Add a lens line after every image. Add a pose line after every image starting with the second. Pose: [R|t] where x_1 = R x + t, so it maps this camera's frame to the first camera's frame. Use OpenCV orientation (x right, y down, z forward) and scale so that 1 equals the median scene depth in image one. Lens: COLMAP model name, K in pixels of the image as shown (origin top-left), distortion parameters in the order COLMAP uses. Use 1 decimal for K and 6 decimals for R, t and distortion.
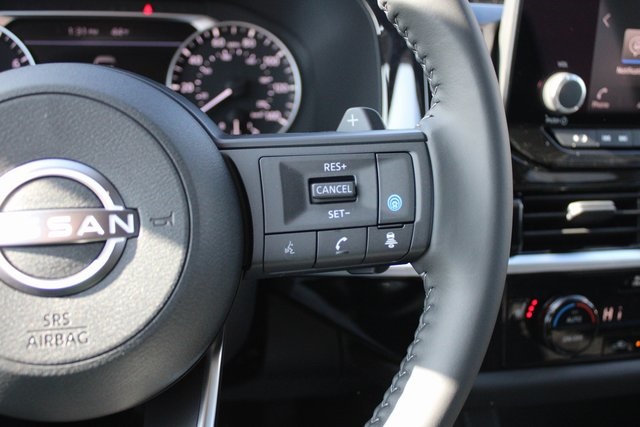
lens RADIAL K [[703.4, 0, 320.0], [0, 703.4, 213.5], [0, 0, 1]] dist [-0.120567, 0.209077]
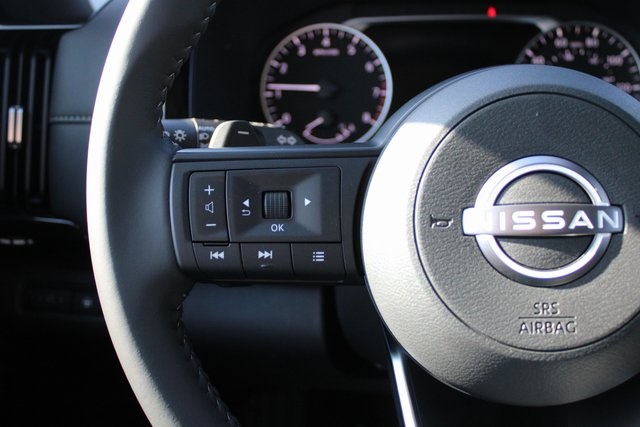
lens RADIAL K [[703.4, 0, 320.0], [0, 703.4, 213.5], [0, 0, 1]] dist [-0.120567, 0.209077]
pose [[0.957255, 0.033600, -0.287287, -0.401029], [-0.034176, 0.999411, 0.003012, 0.017621], [0.287219, 0.006935, 0.957840, -0.105800]]
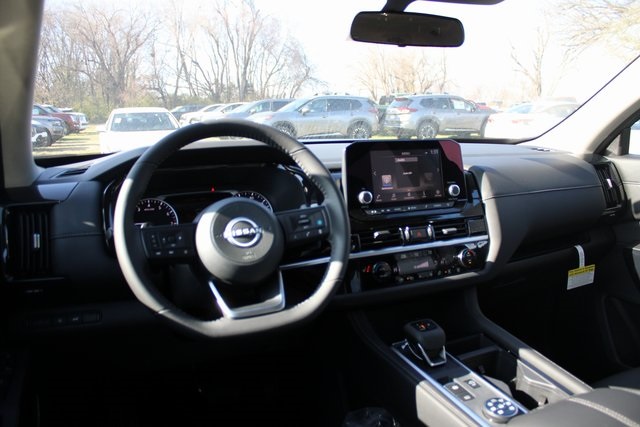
lens RADIAL K [[576.1, 0, 320.0], [0, 576.1, 213.5], [0, 0, 1]] dist [-0.000298, 0.001931]
pose [[0.977632, -0.120724, 0.172227, -0.513653], [0.159416, 0.959477, -0.232358, 0.795841], [-0.137196, 0.254616, 0.957261, -2.447540]]
